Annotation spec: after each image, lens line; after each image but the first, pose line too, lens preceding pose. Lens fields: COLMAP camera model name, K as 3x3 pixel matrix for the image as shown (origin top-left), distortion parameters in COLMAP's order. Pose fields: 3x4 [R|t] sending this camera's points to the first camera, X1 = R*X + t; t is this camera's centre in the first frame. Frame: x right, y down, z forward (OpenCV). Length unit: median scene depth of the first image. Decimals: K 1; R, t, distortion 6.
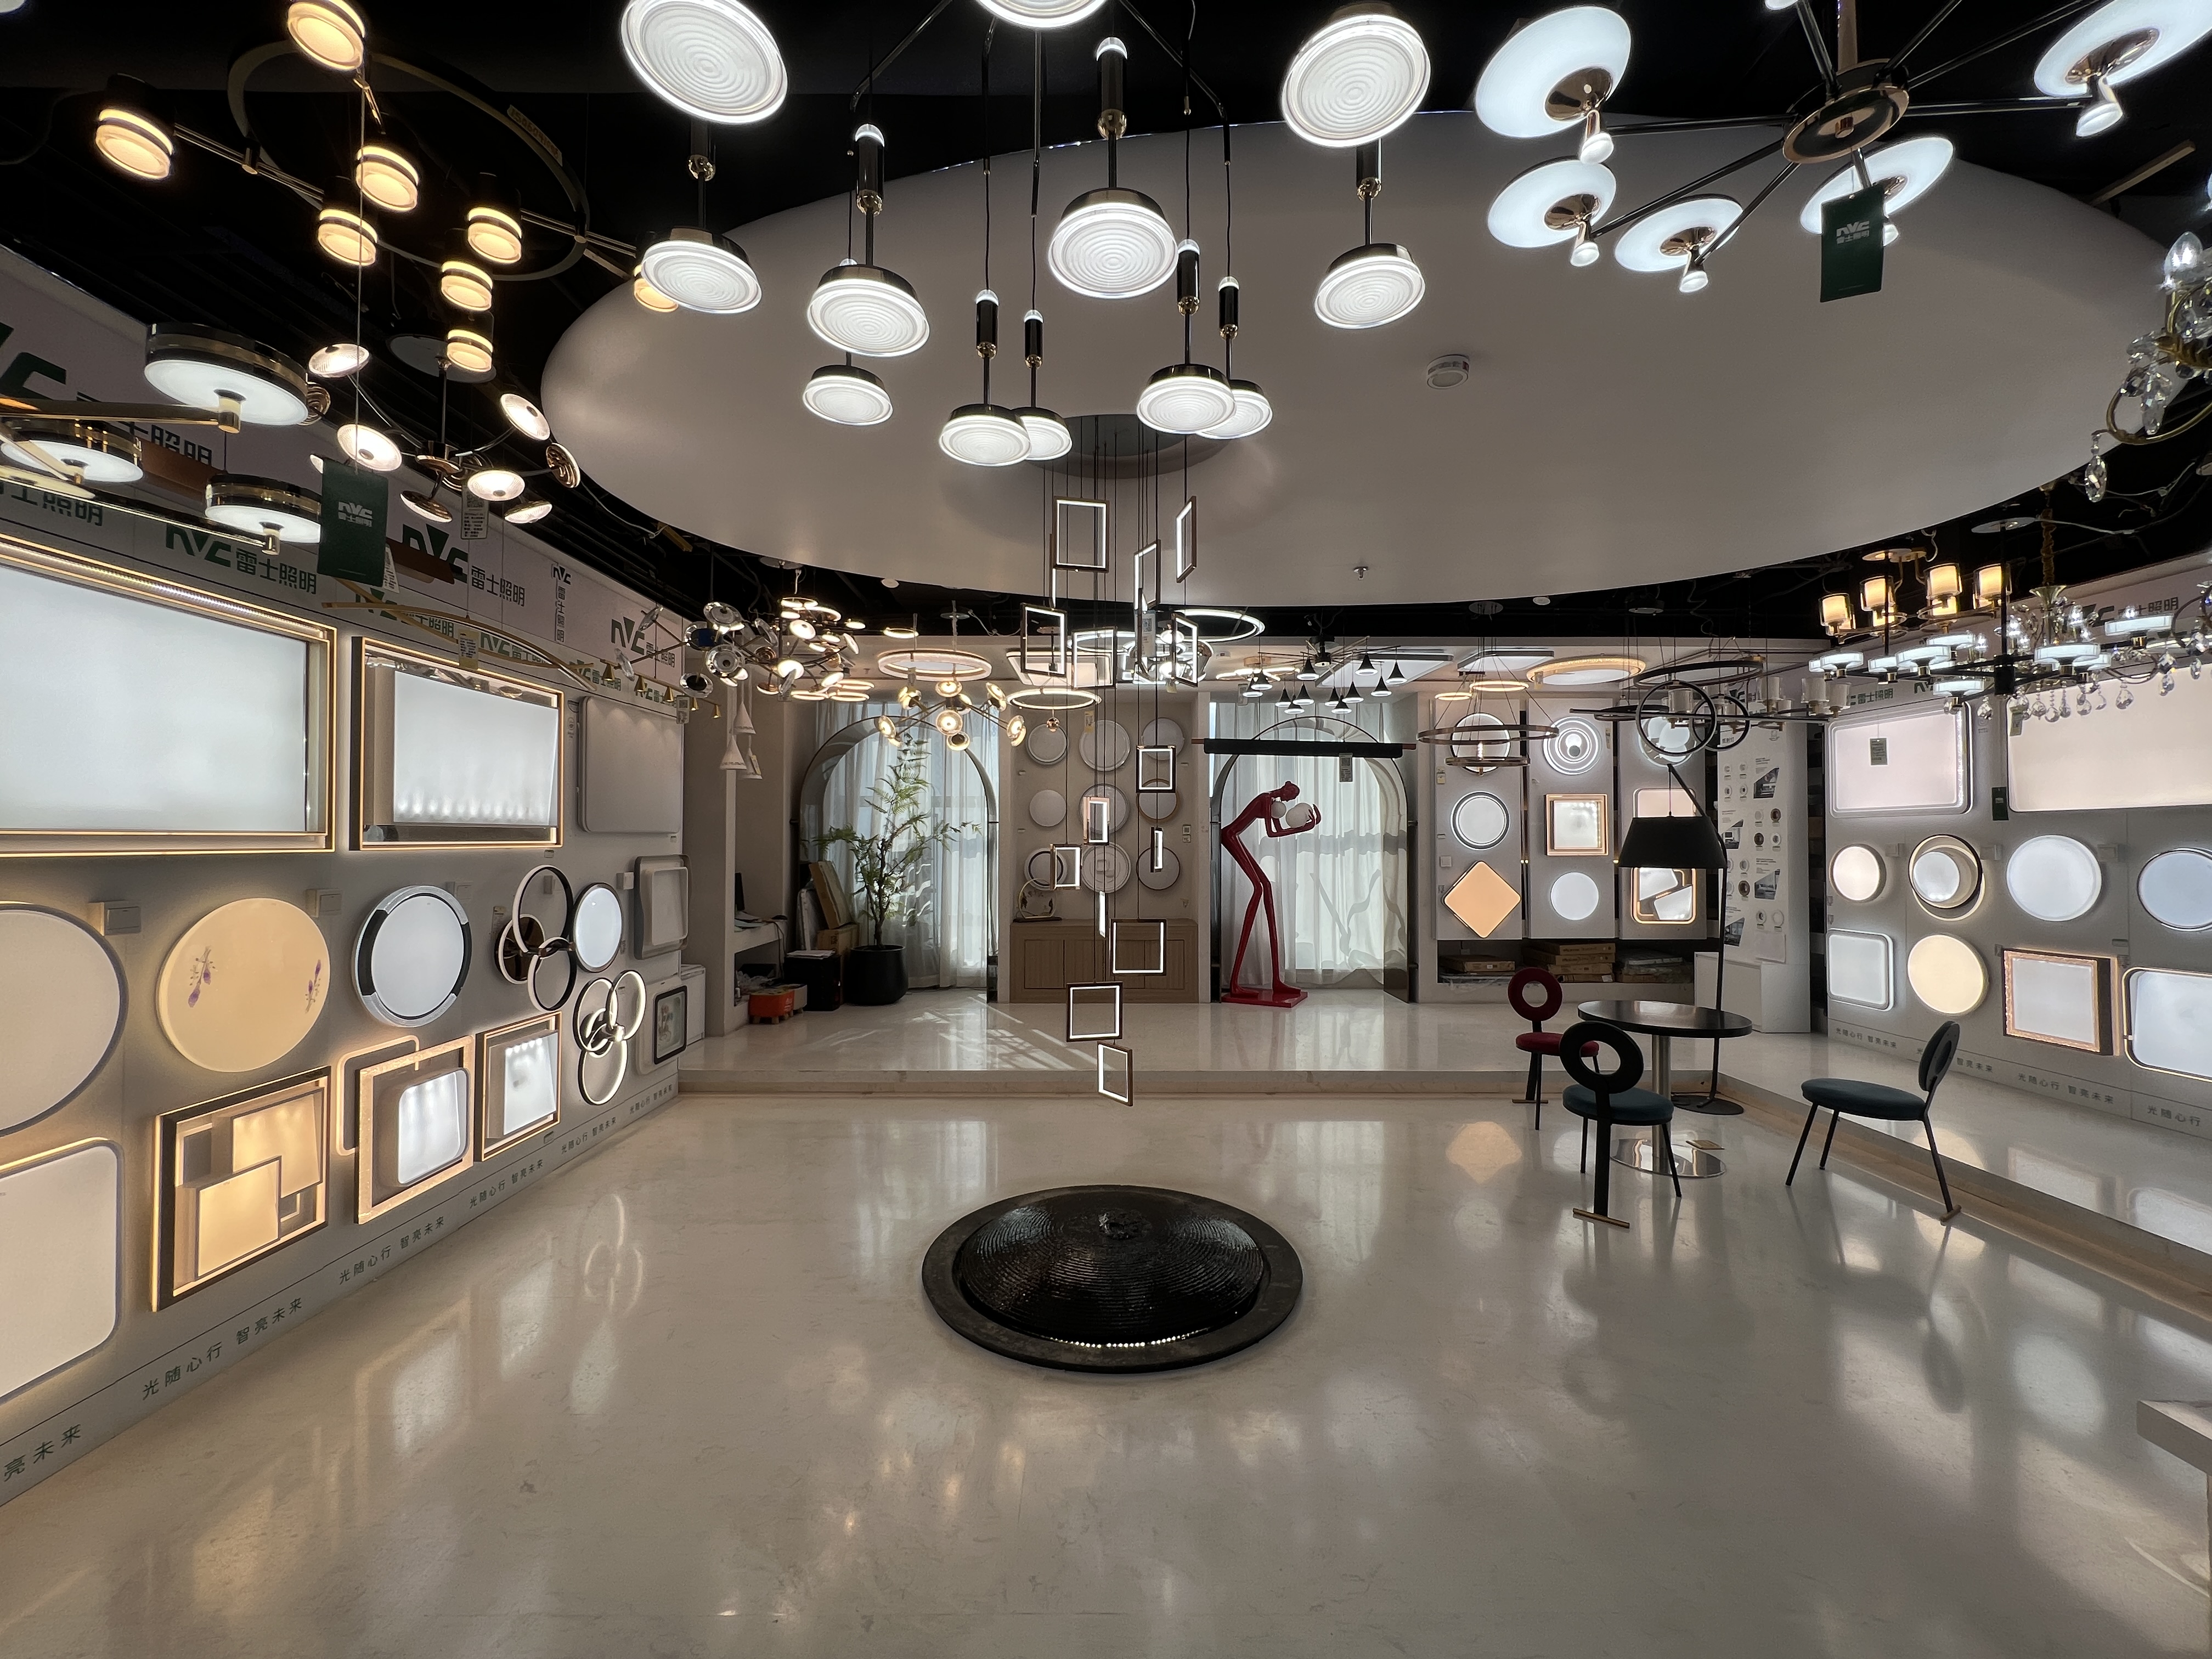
lens RADIAL K [[888.7, 0, 1086.2], [0, 888.7, 833.5], [0, 0, 1]] dist [-0.002259, -0.000145]
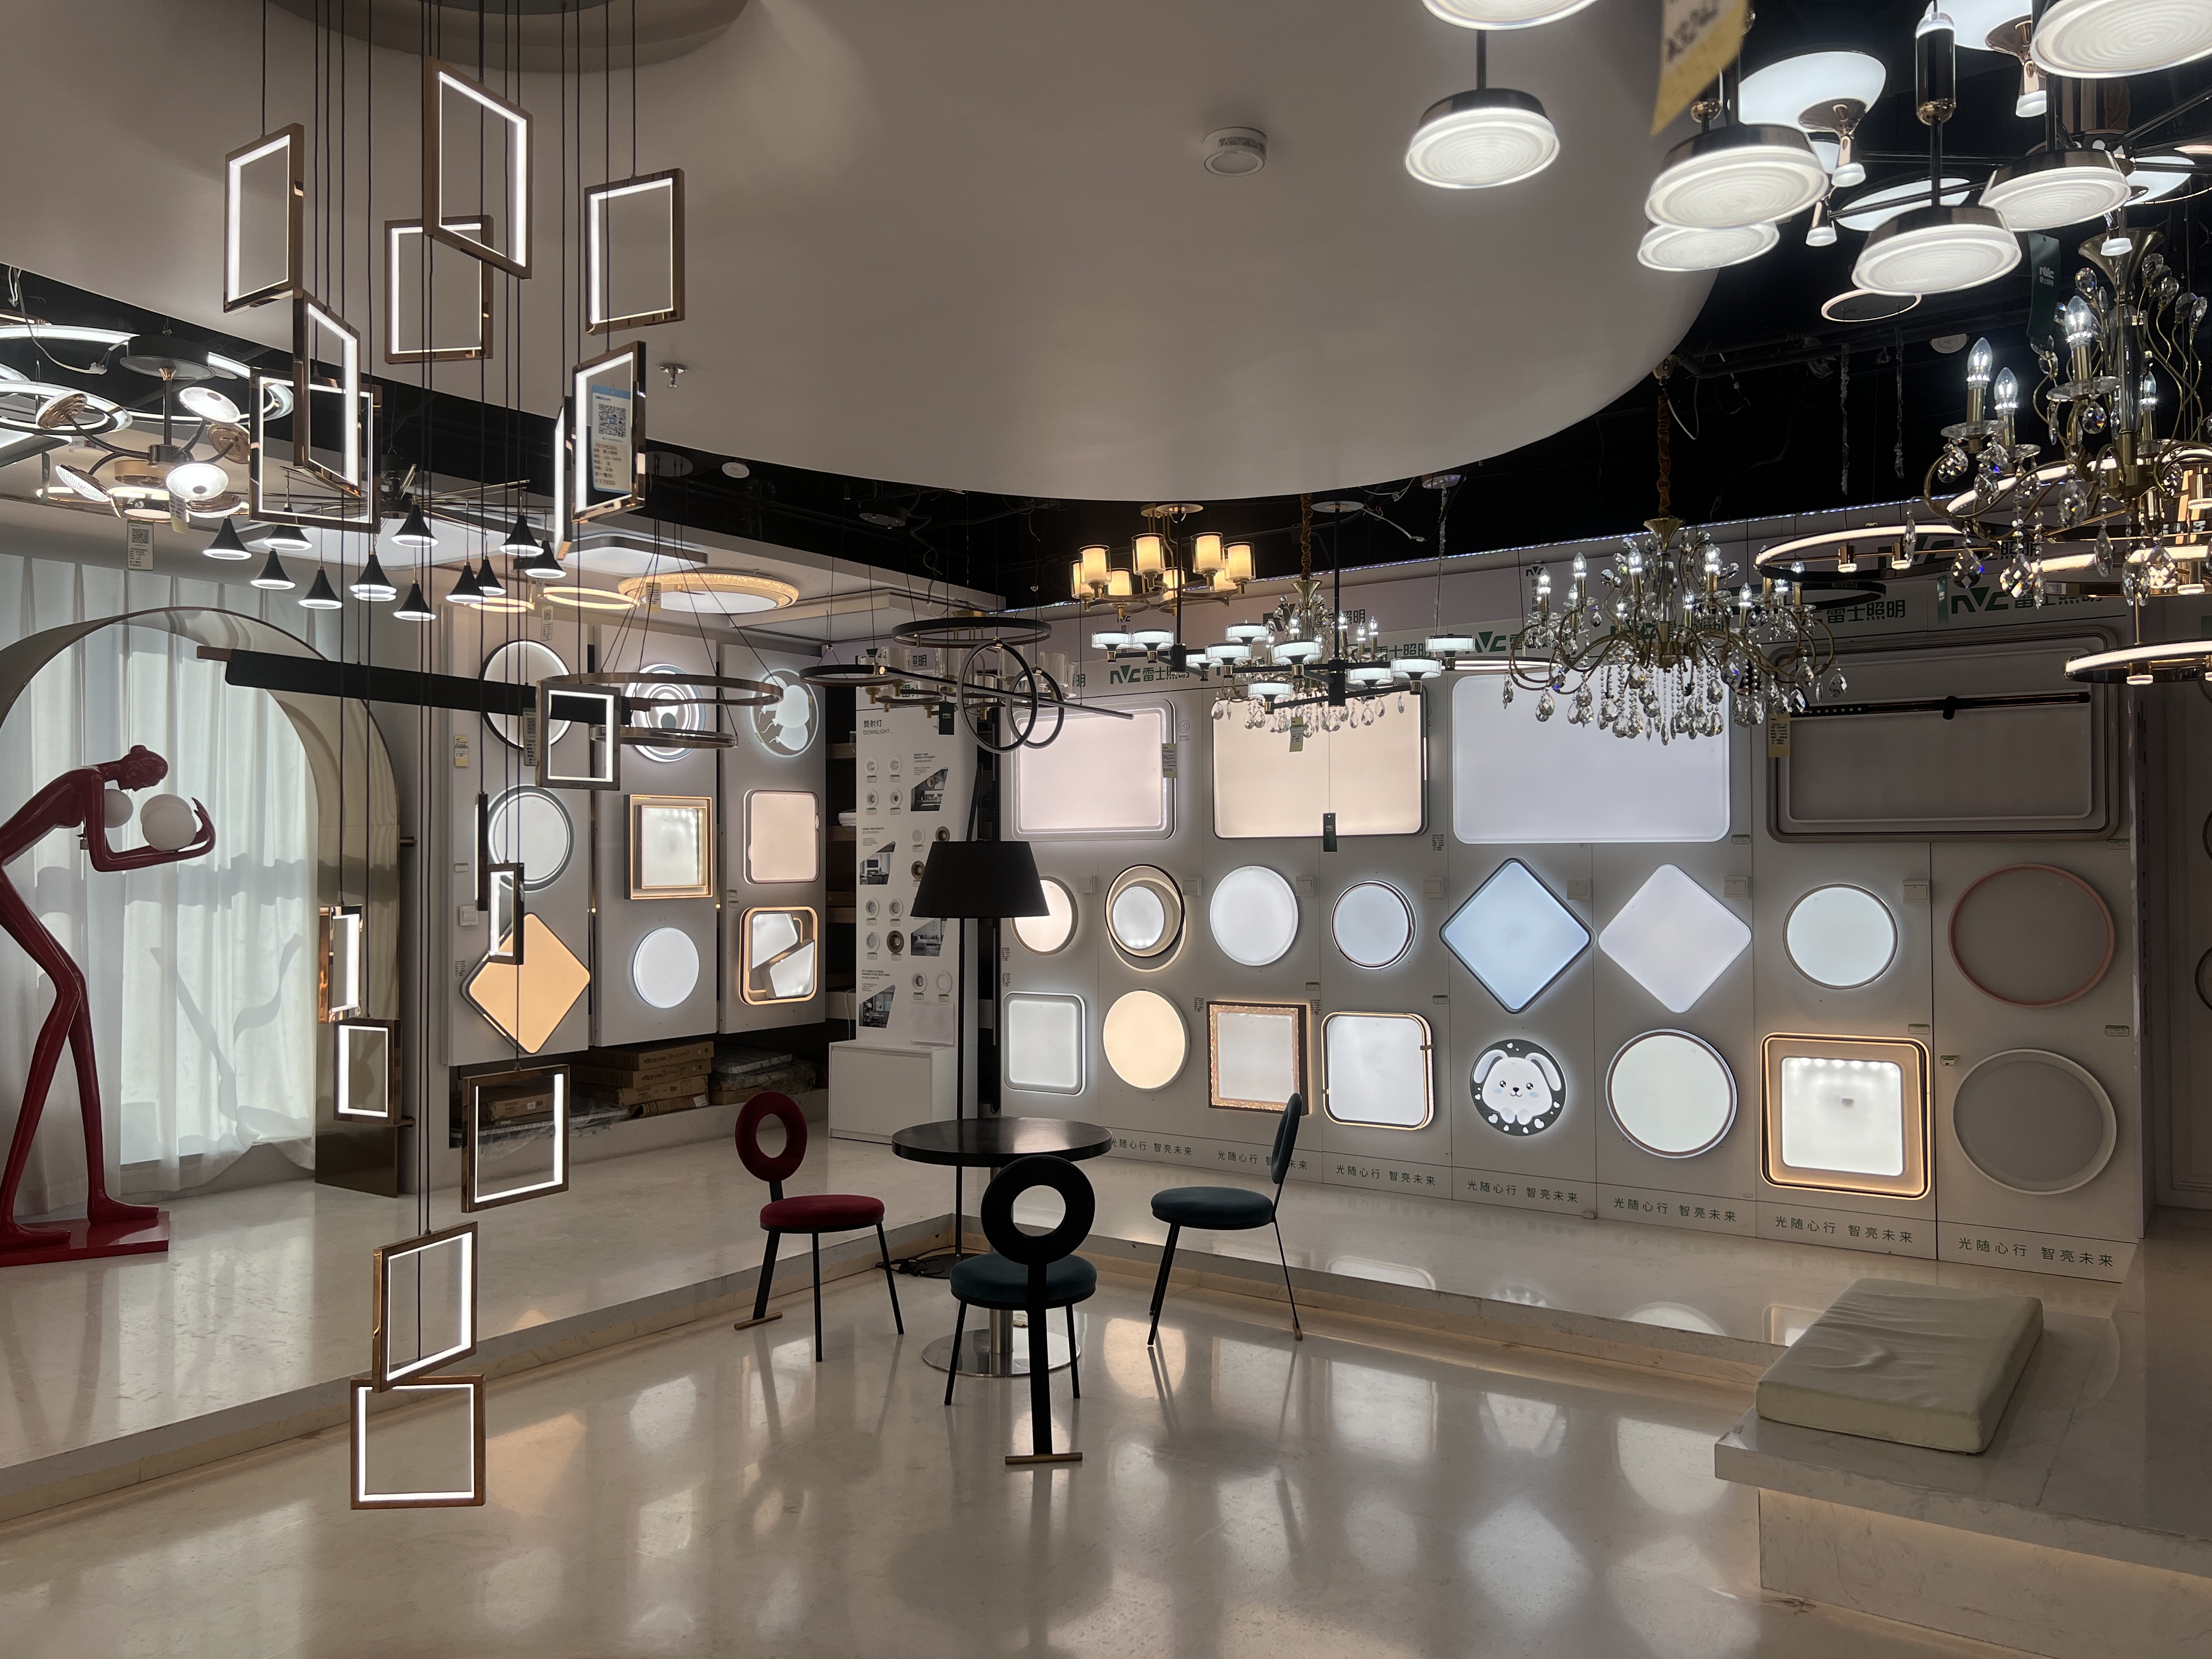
lens RADIAL K [[1666.3, 0, 1097.2], [0, 1666.3, 833.0], [0, 0, 1]] dist [0.055161, -0.041829]
pose [[0.573069, 0.012965, 0.819405, -0.219798], [-0.003142, 0.999902, -0.013623, -0.005105], [-0.819501, 0.005232, 0.573053, 0.138765]]
